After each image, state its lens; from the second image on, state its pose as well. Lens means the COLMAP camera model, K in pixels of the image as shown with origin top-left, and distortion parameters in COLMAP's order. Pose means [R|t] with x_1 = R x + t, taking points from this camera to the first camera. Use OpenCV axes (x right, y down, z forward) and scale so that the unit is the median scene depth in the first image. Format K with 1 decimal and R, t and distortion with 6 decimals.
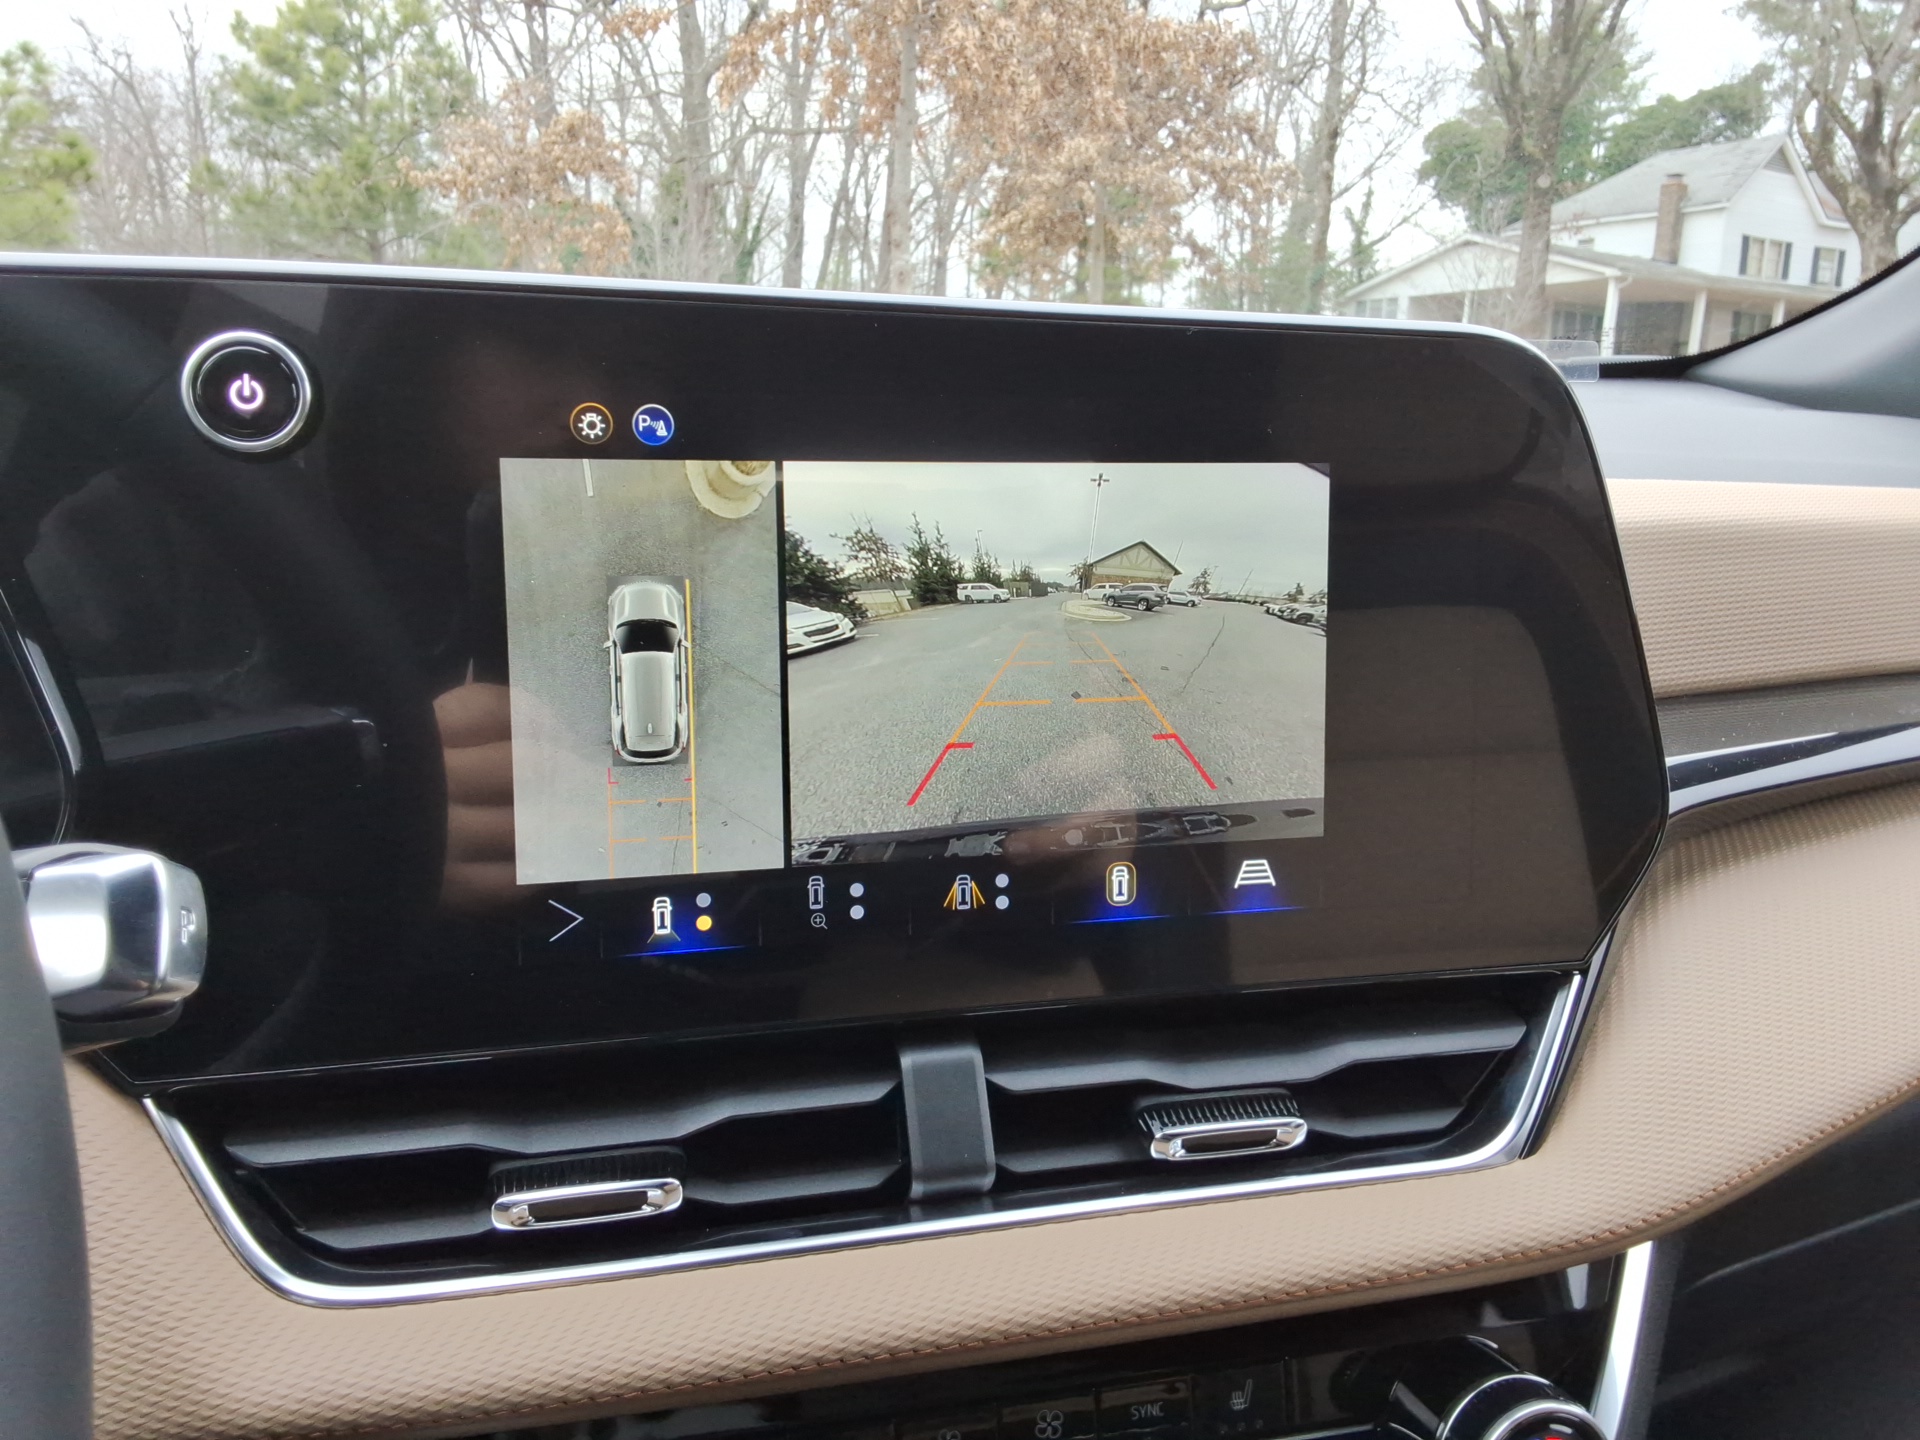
lens RADIAL K [[1532.8, 0, 972.2], [0, 1532.8, 711.3], [0, 0, 1]] dist [0.112398, -0.176757]
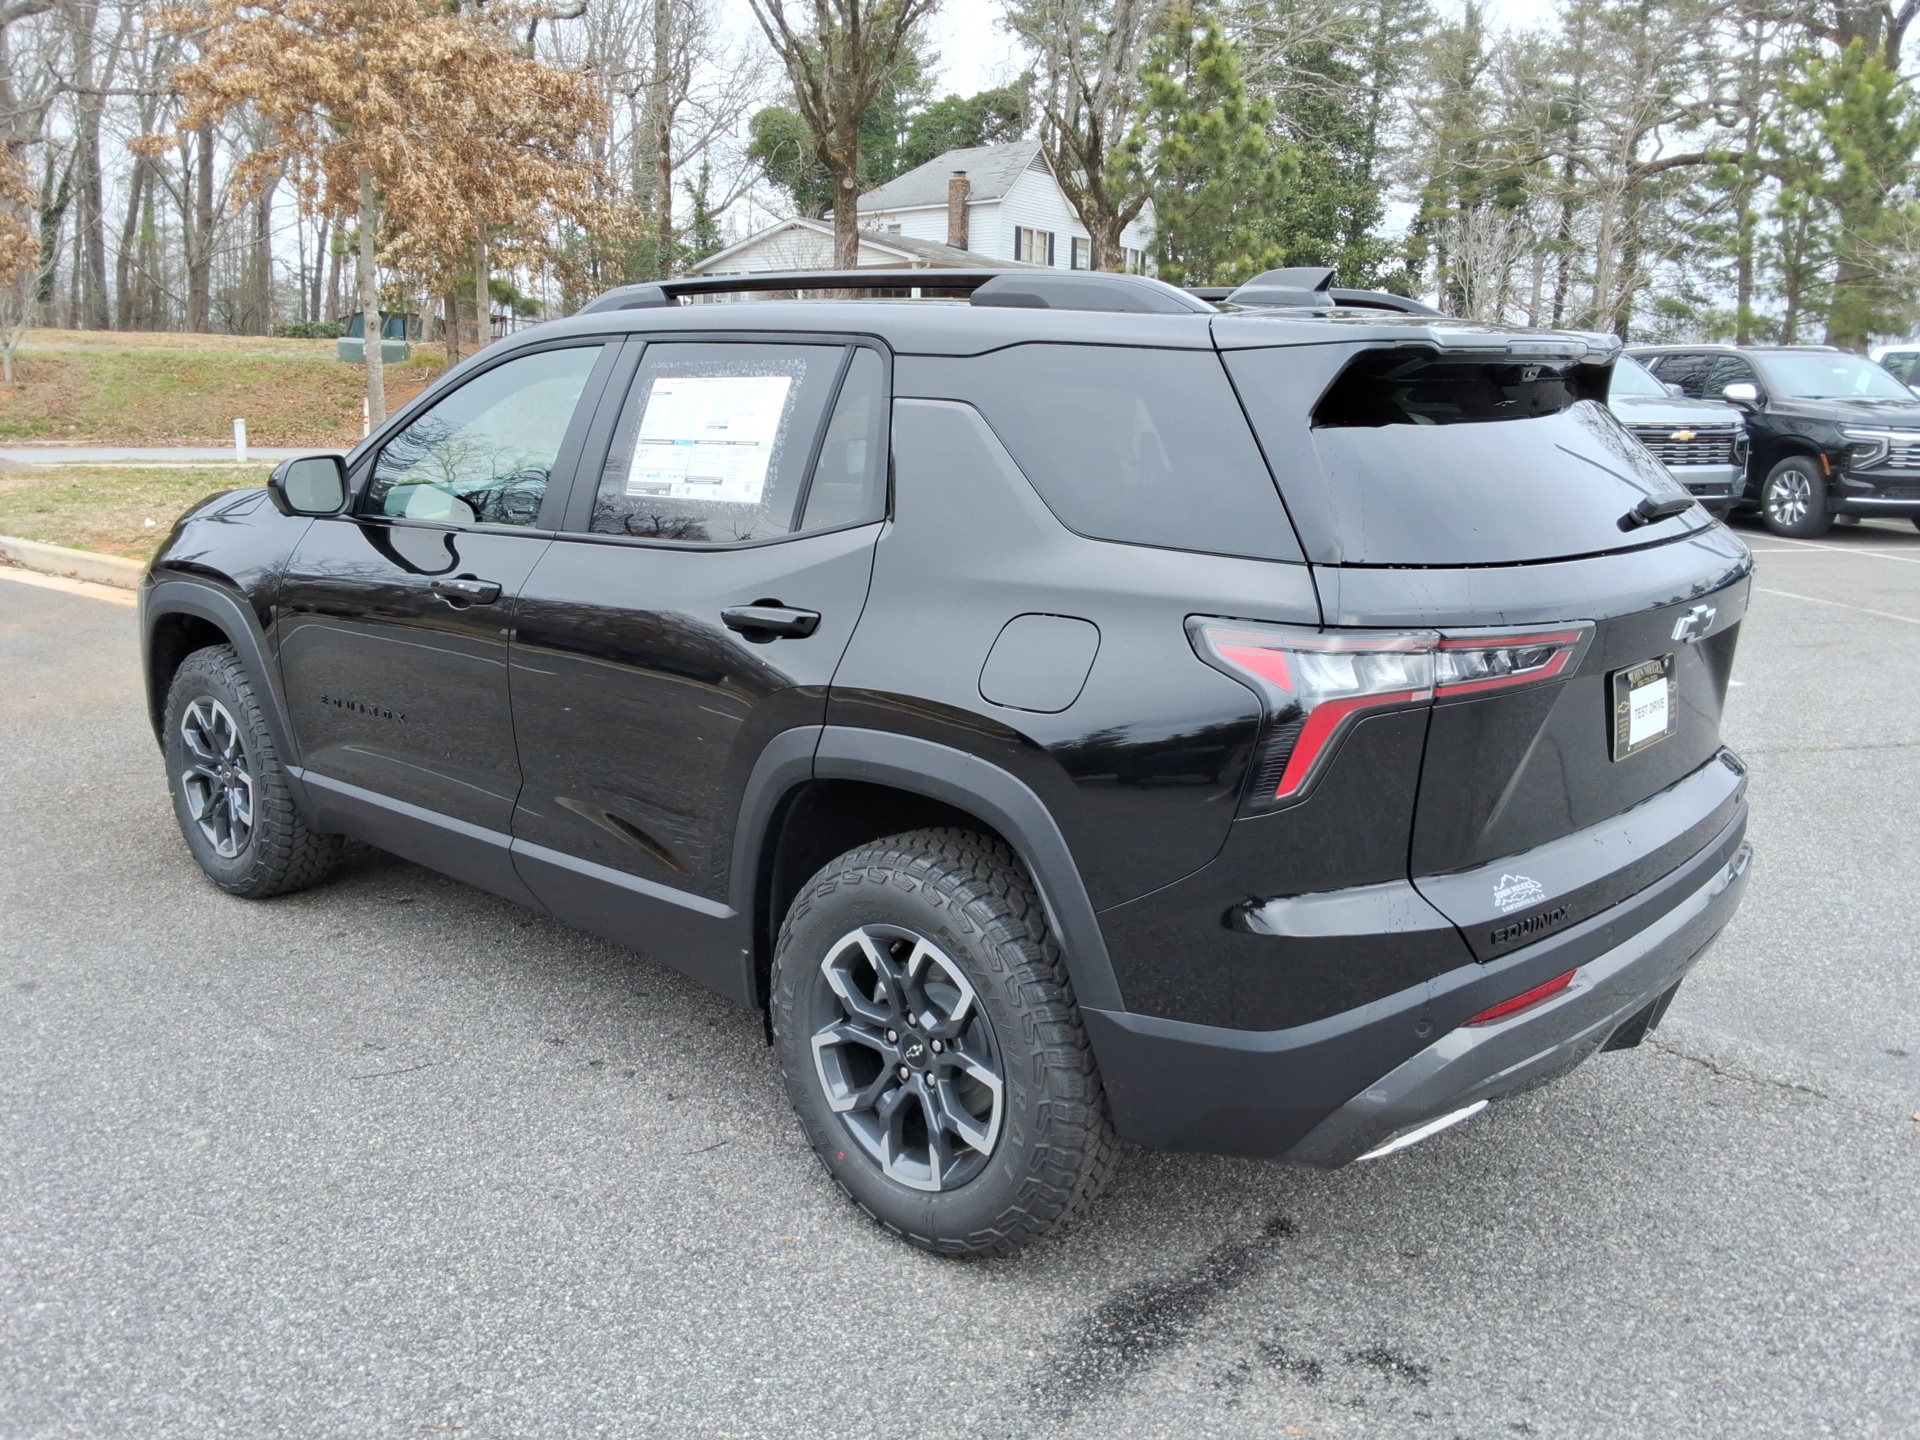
lens RADIAL K [[1532.8, 0, 970.1], [0, 1532.8, 716.4], [0, 0, 1]] dist [0.112398, -0.176757]
pose [[0.922021, -0.091095, 0.376269, -0.031465], [0.079234, 0.995751, 0.046915, 0.015560], [-0.378944, -0.013443, 0.925322, -0.156463]]
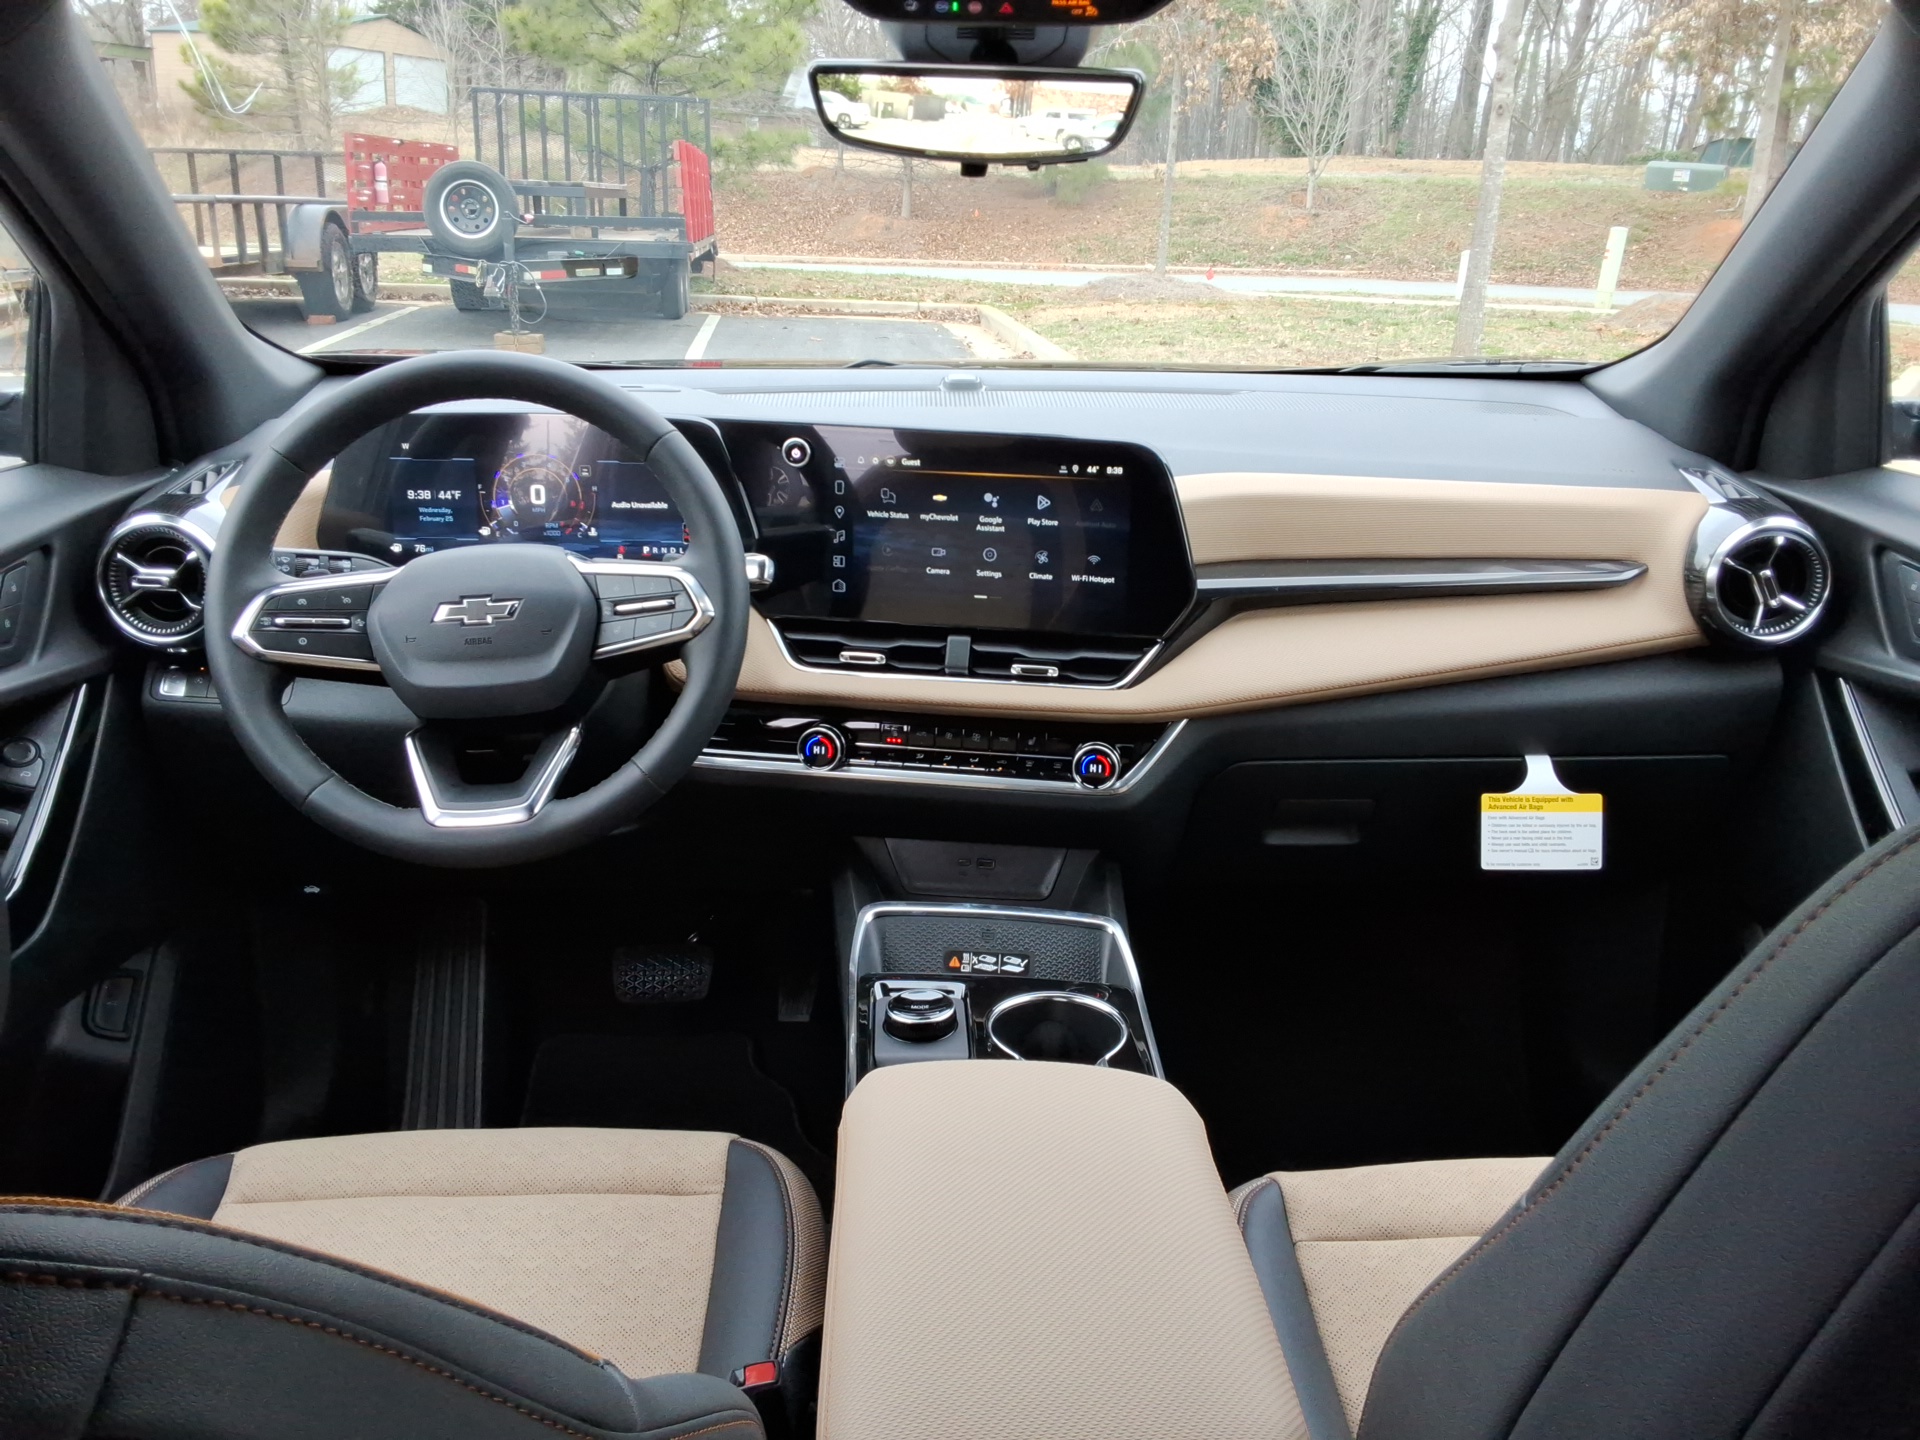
lens RADIAL K [[1532.8, 0, 981.5], [0, 1532.8, 711.4], [0, 0, 1]] dist [0.112398, -0.176757]
pose [[0.919906, 0.125737, -0.371435, 0.021015], [-0.078594, 0.987098, 0.139501, -0.001708], [0.384183, -0.099136, 0.917919, -0.034818]]
